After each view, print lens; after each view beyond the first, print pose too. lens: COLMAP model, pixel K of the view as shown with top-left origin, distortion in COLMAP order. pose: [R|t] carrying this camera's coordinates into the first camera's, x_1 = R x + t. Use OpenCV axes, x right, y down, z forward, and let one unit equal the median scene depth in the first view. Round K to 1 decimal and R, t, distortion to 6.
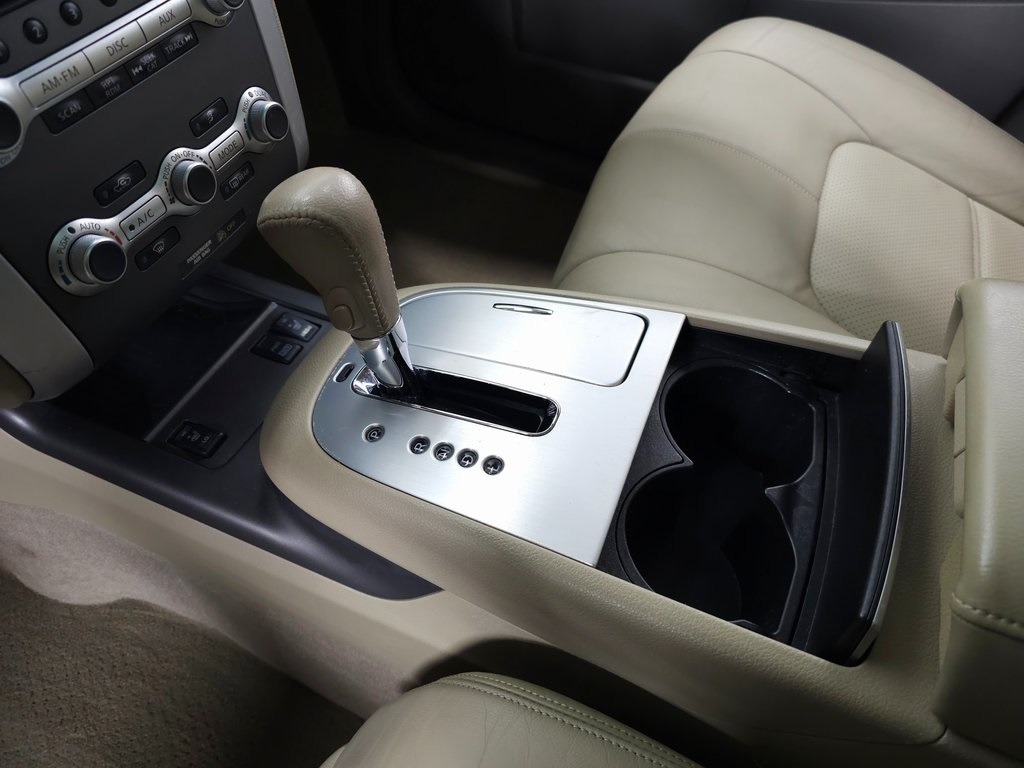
lens RADIAL K [[702.3, 0, 511.4], [0, 702.3, 379.3], [0, 0, 1]] dist [0.050691, -0.060262]
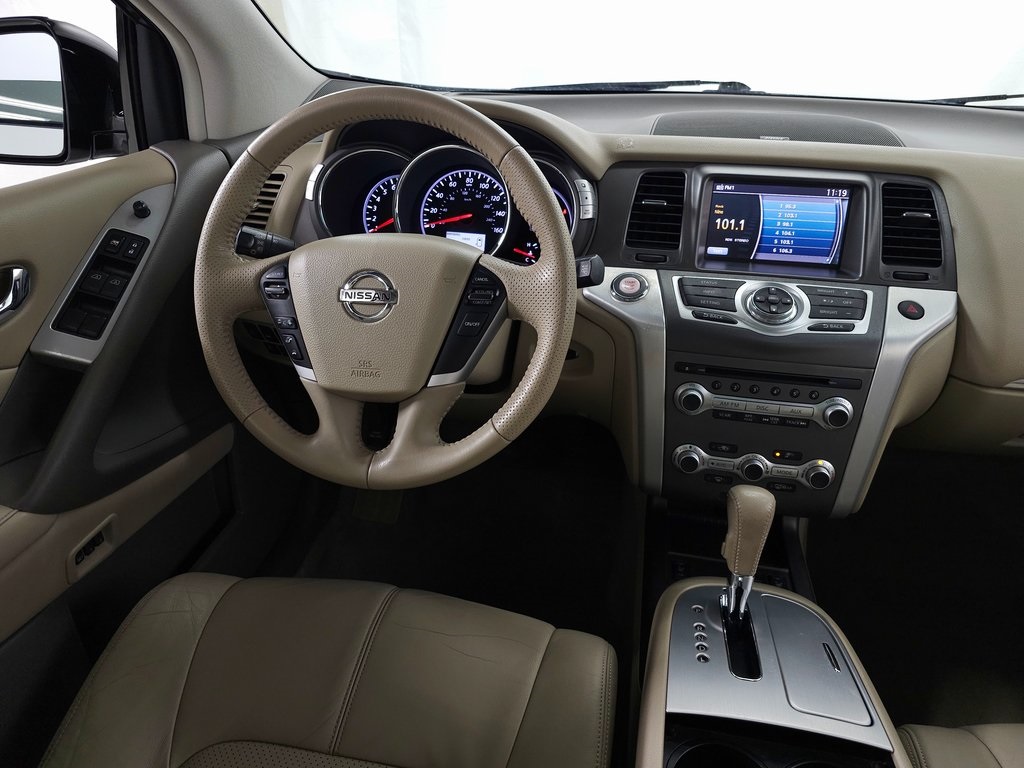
lens RADIAL K [[702.3, 0, 511.4], [0, 702.3, 379.3], [0, 0, 1]] dist [0.050691, -0.060262]
pose [[0.202318, 0.431469, -0.879148, 1.106291], [-0.757233, 0.638193, 0.138951, -0.200513], [0.621019, 0.637608, 0.455841, -0.541694]]
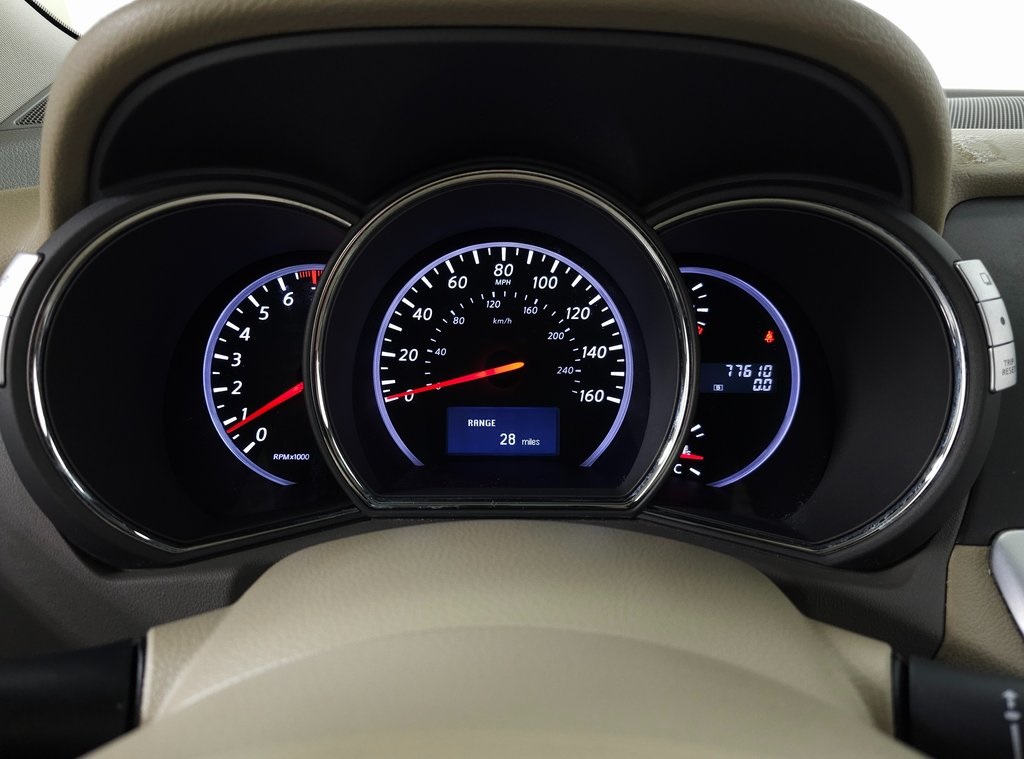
lens RADIAL K [[753.0, 0, 509.8], [0, 753.0, 357.5], [0, 0, 1]] dist [0.045808, -0.066294]
pose [[0.396625, 0.301111, -0.867191, -0.539707], [-0.703328, 0.706762, -0.076273, -0.039296], [0.589931, 0.640172, 0.492099, -0.351018]]
